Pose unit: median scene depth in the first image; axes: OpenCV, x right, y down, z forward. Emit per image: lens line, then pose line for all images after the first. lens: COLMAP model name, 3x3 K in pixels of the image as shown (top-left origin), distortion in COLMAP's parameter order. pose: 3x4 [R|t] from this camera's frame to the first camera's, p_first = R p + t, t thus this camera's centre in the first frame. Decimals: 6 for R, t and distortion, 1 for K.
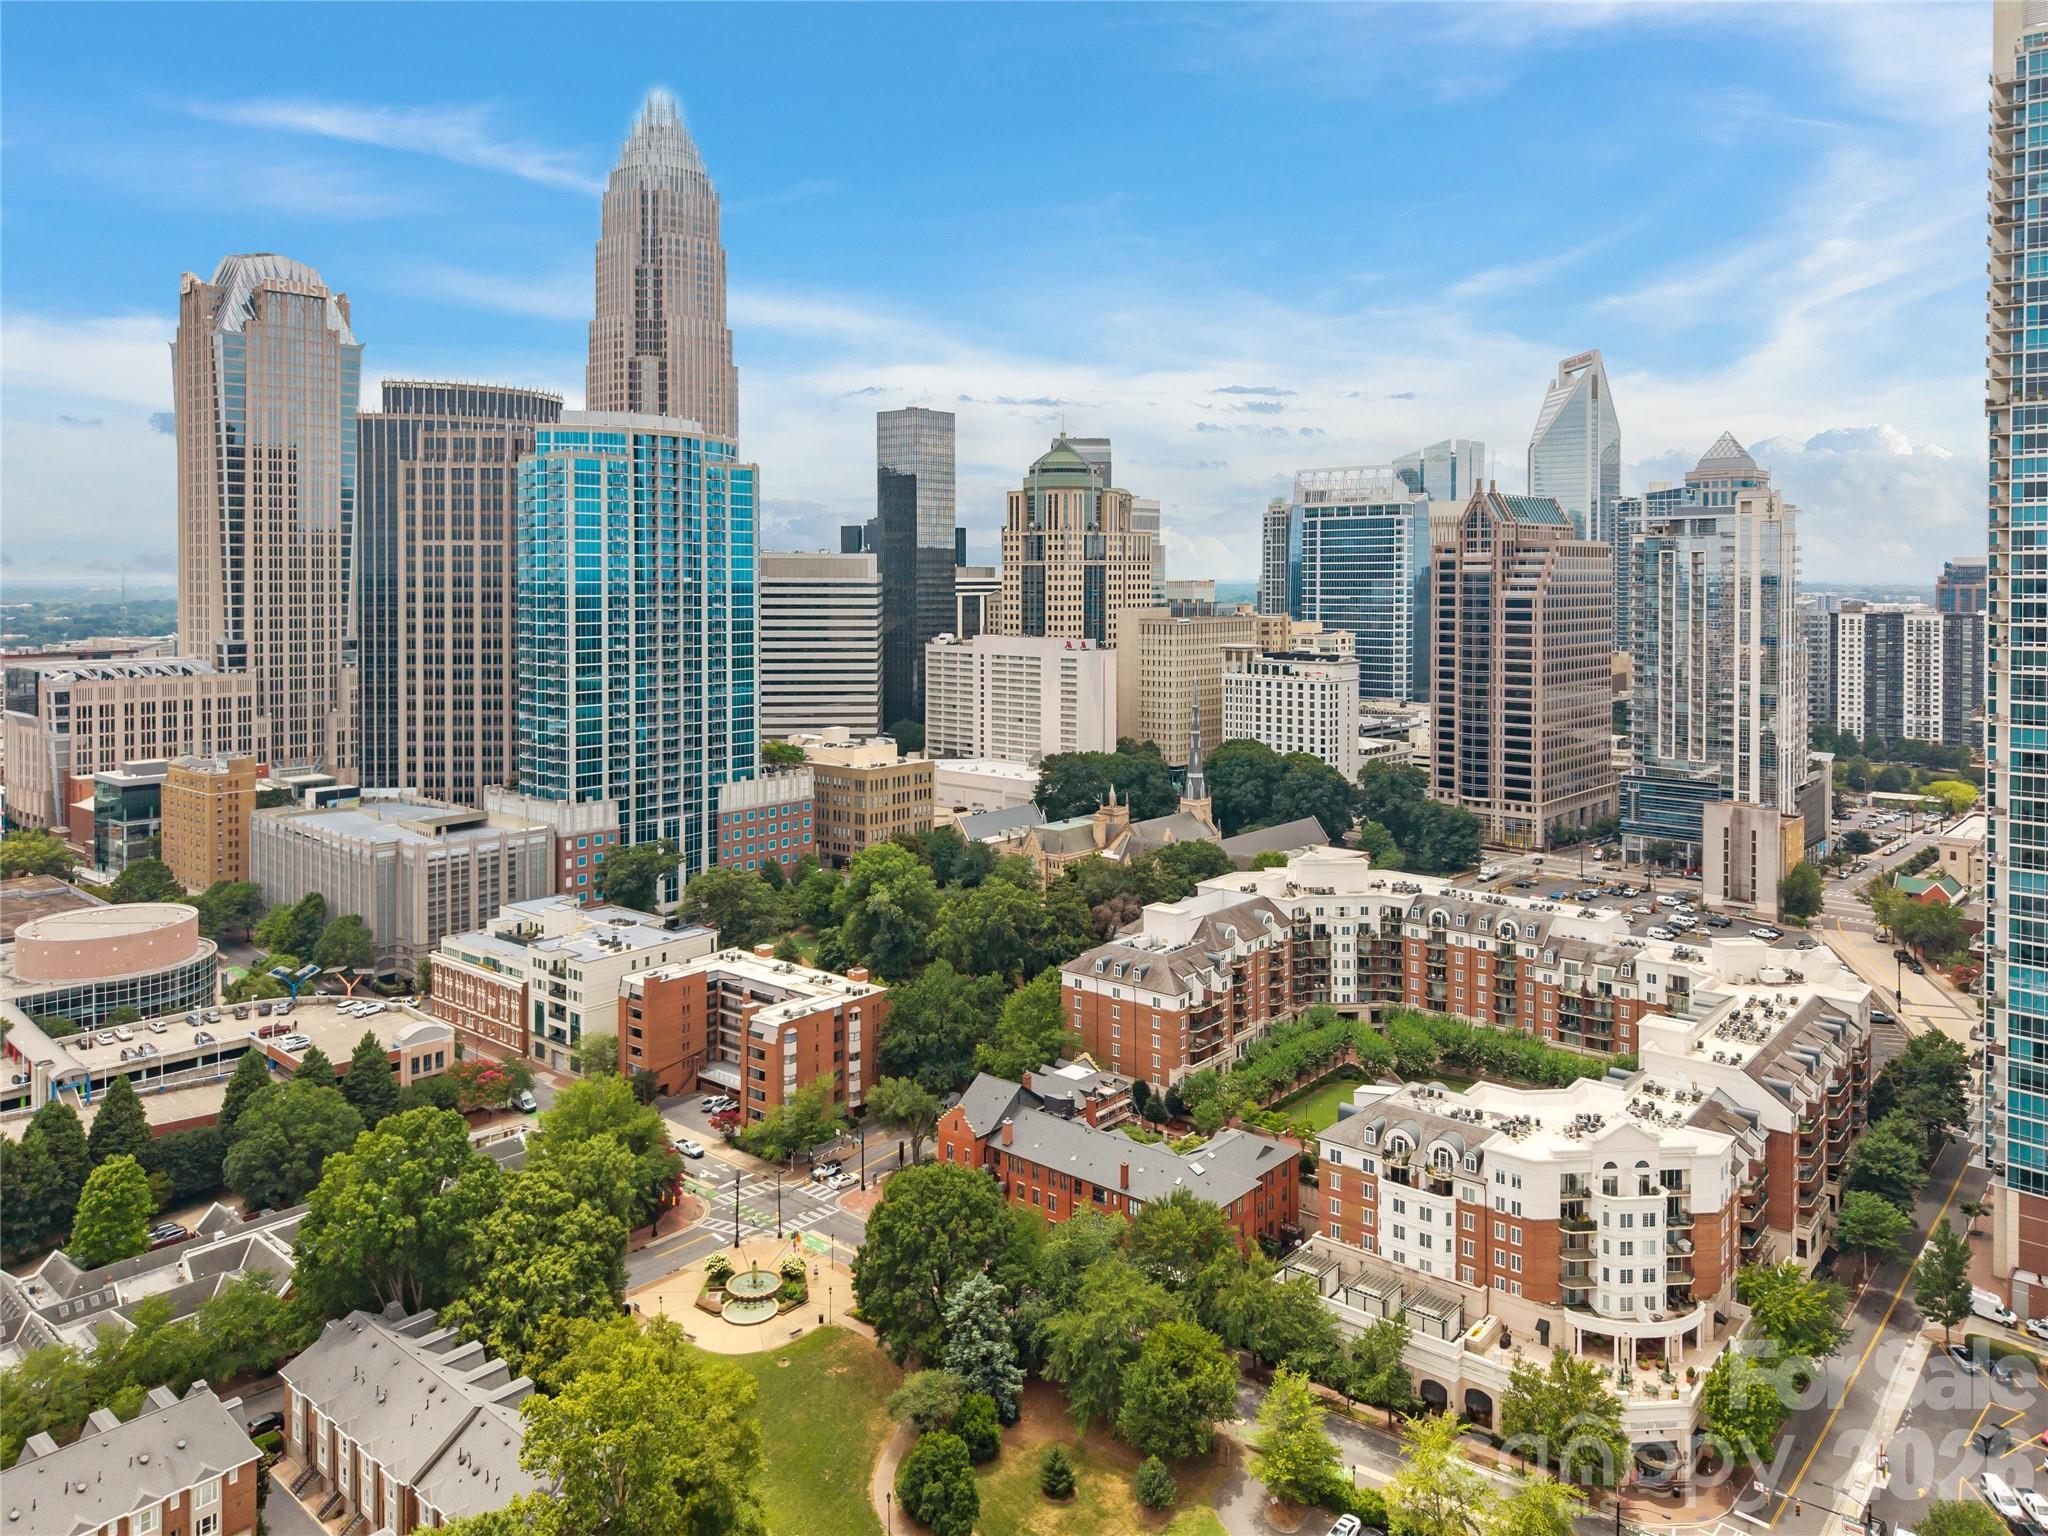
lens RADIAL K [[1430.3, 0, 1018.6], [0, 1430.3, 594.7], [0, 0, 1]] dist [0.056756, -0.078116]
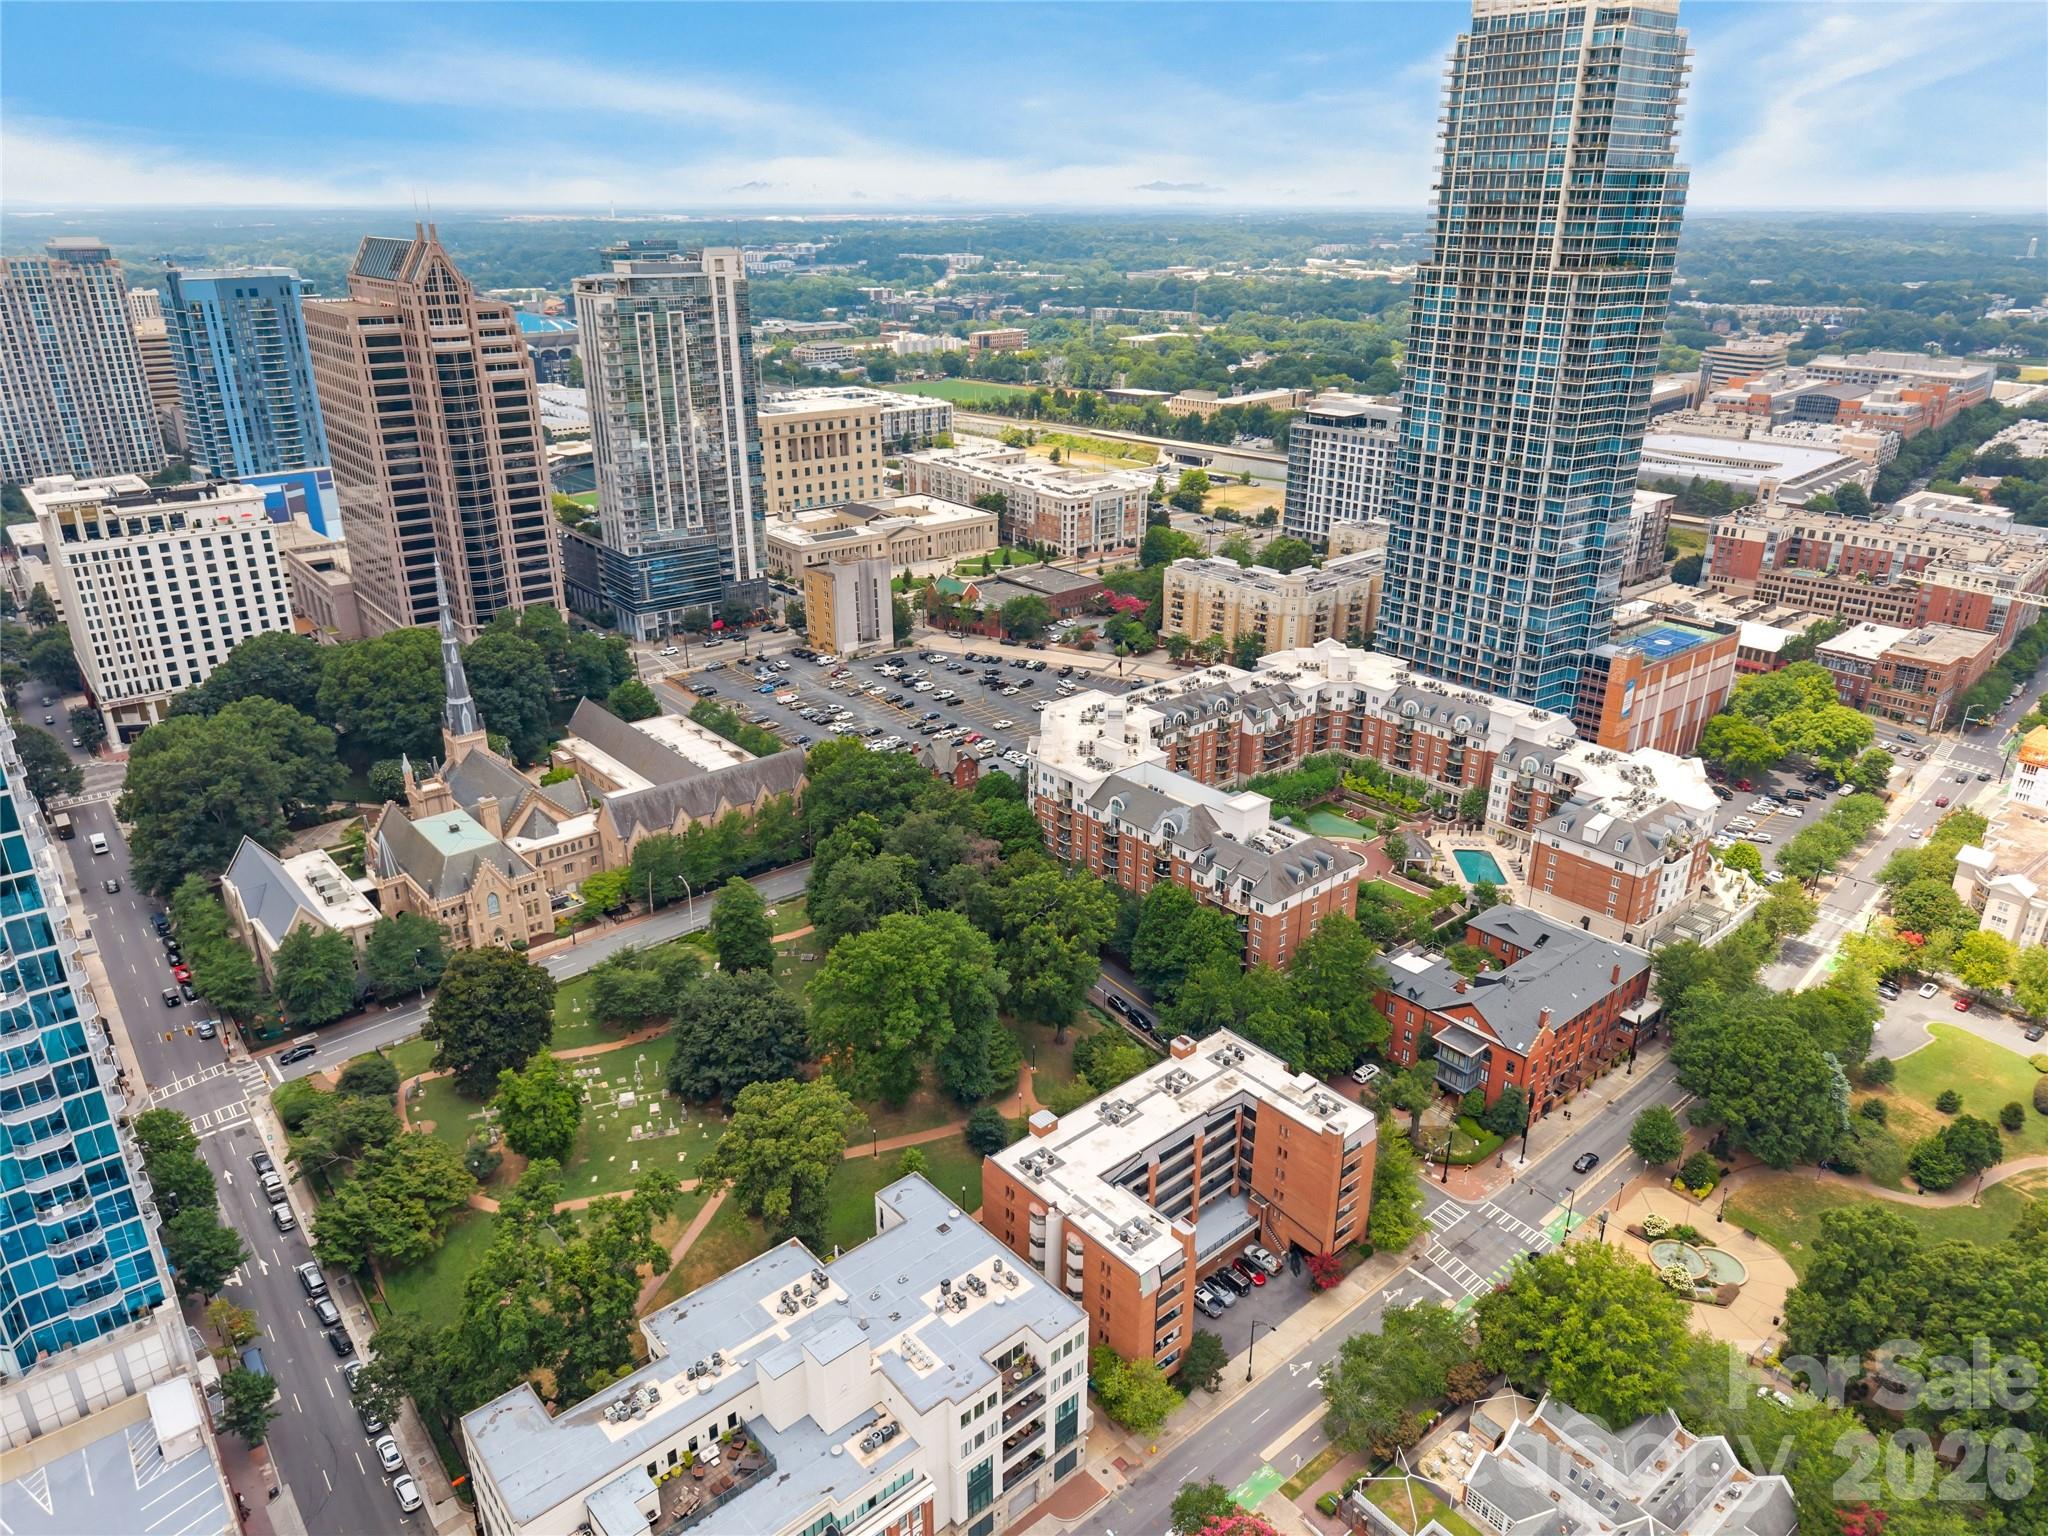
lens RADIAL K [[1388.5, 0, 1028.0], [0, 1388.5, 763.4], [0, 0, 1]] dist [0.006865, 0.000656]
pose [[0.158110, -0.372996, 0.914262, -0.505610], [0.016648, 0.926784, 0.375225, -0.105620], [-0.987281, -0.044106, 0.152744, 0.678985]]
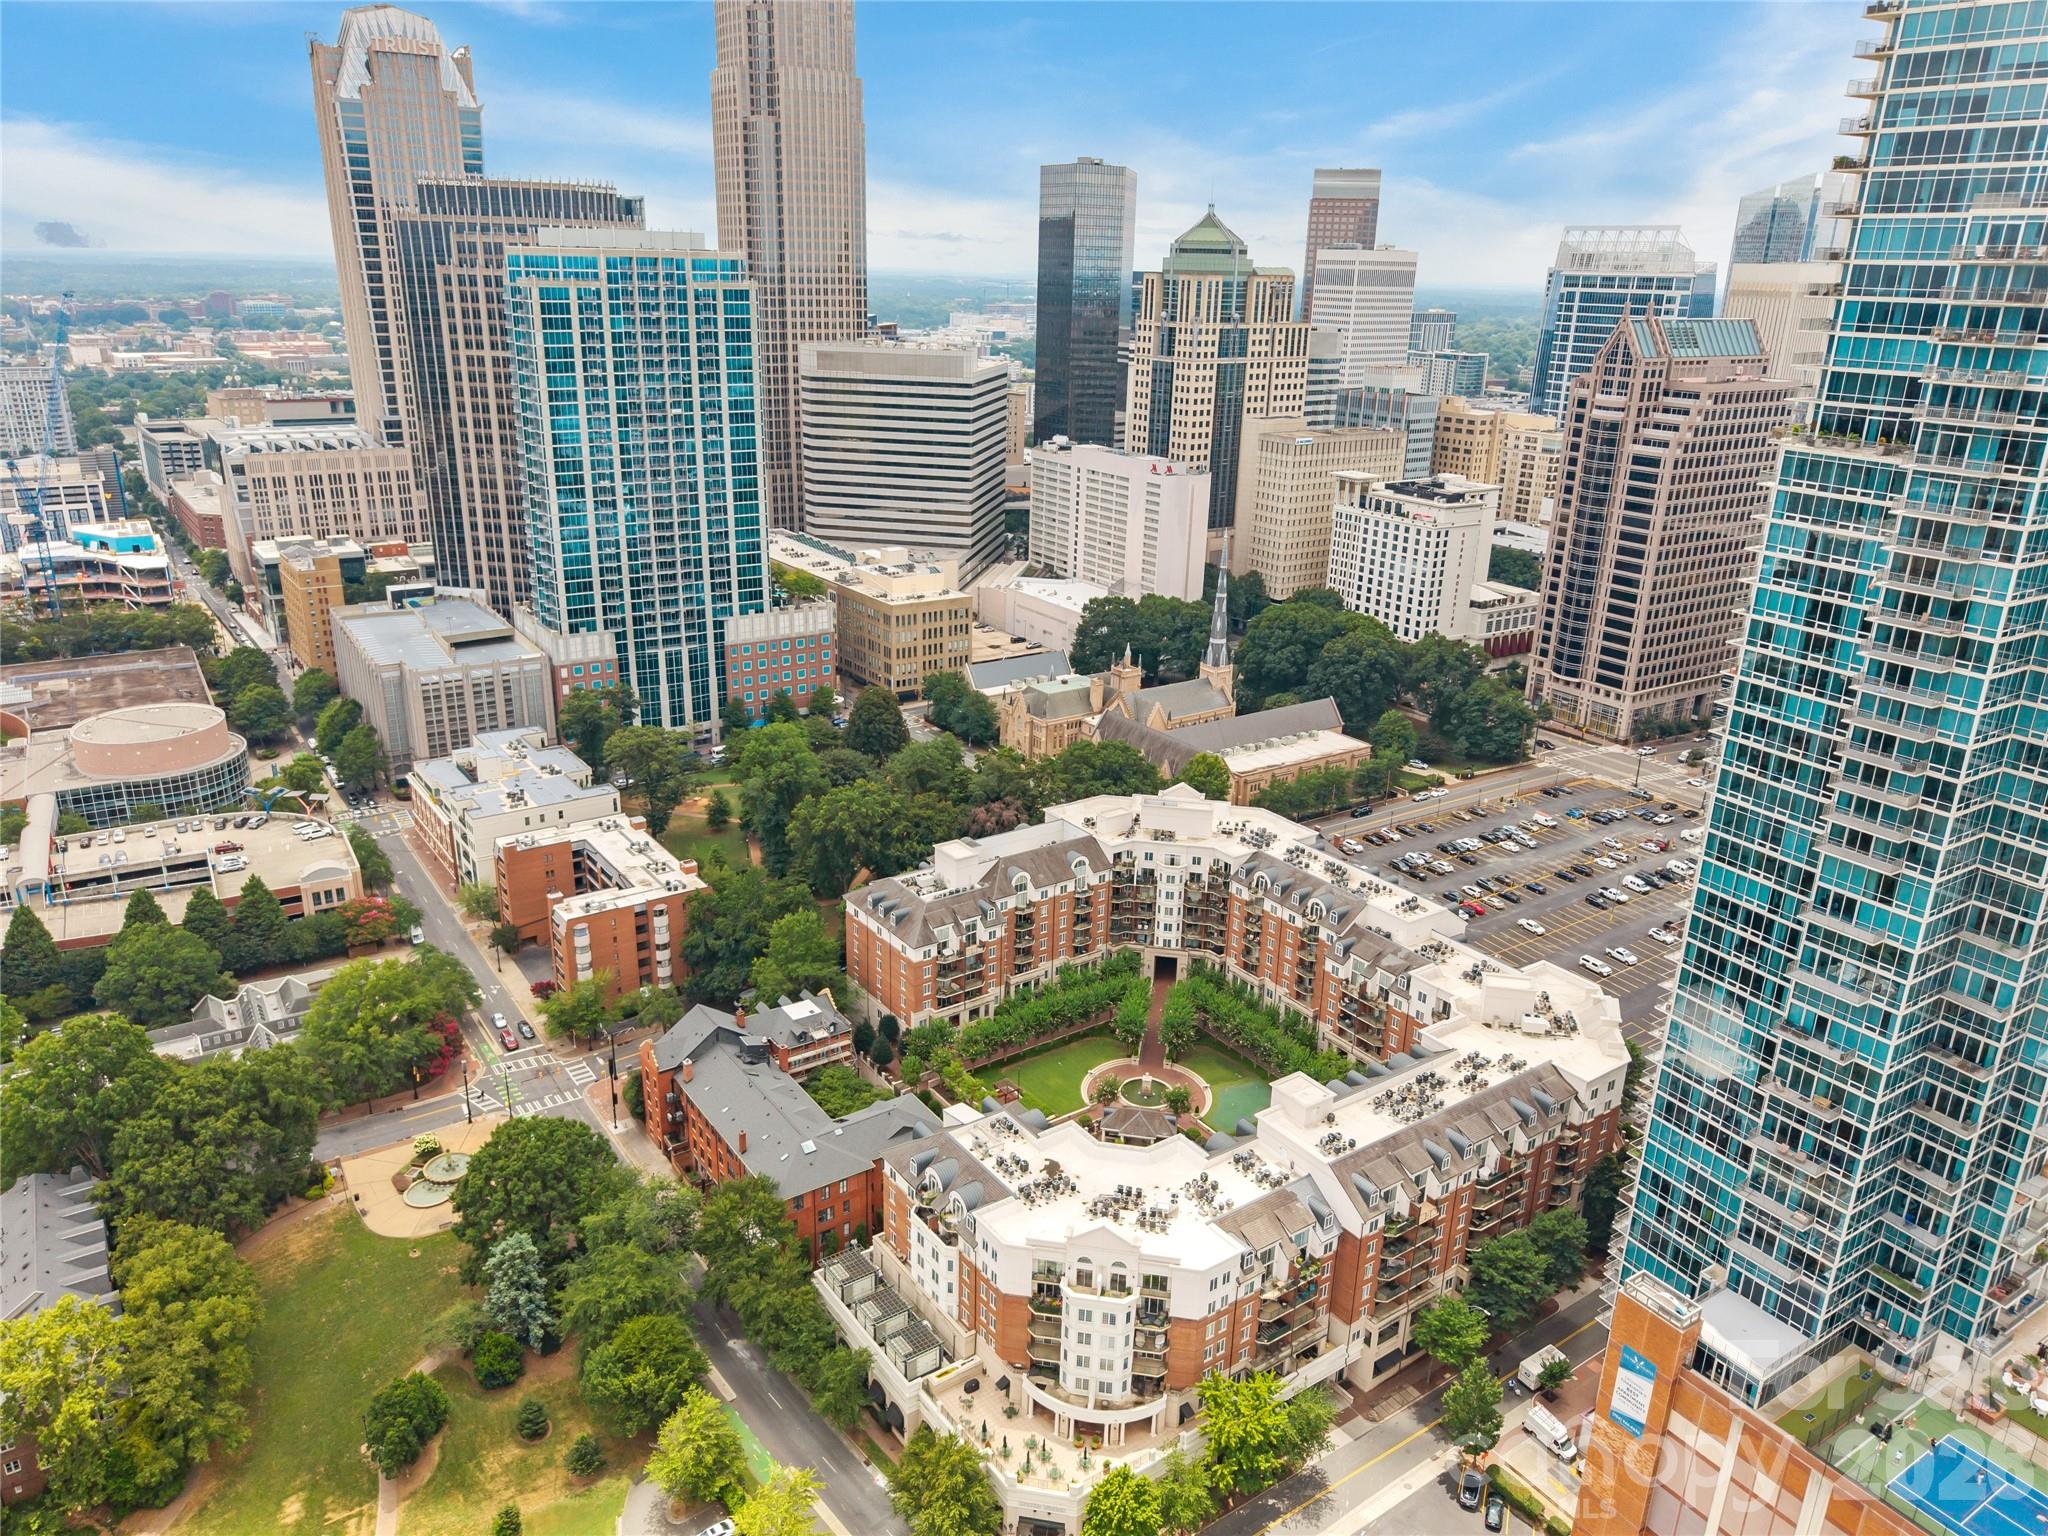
lens RADIAL K [[1418.3, 0, 1035.8], [0, 1418.3, 769.1], [0, 0, 1]] dist [0.030149, -0.049536]
pose [[0.965967, 0.108005, -0.235036, 0.259366], [-0.026774, 0.945523, 0.324453, -0.101308], [0.257275, -0.307118, 0.916236, 0.101906]]
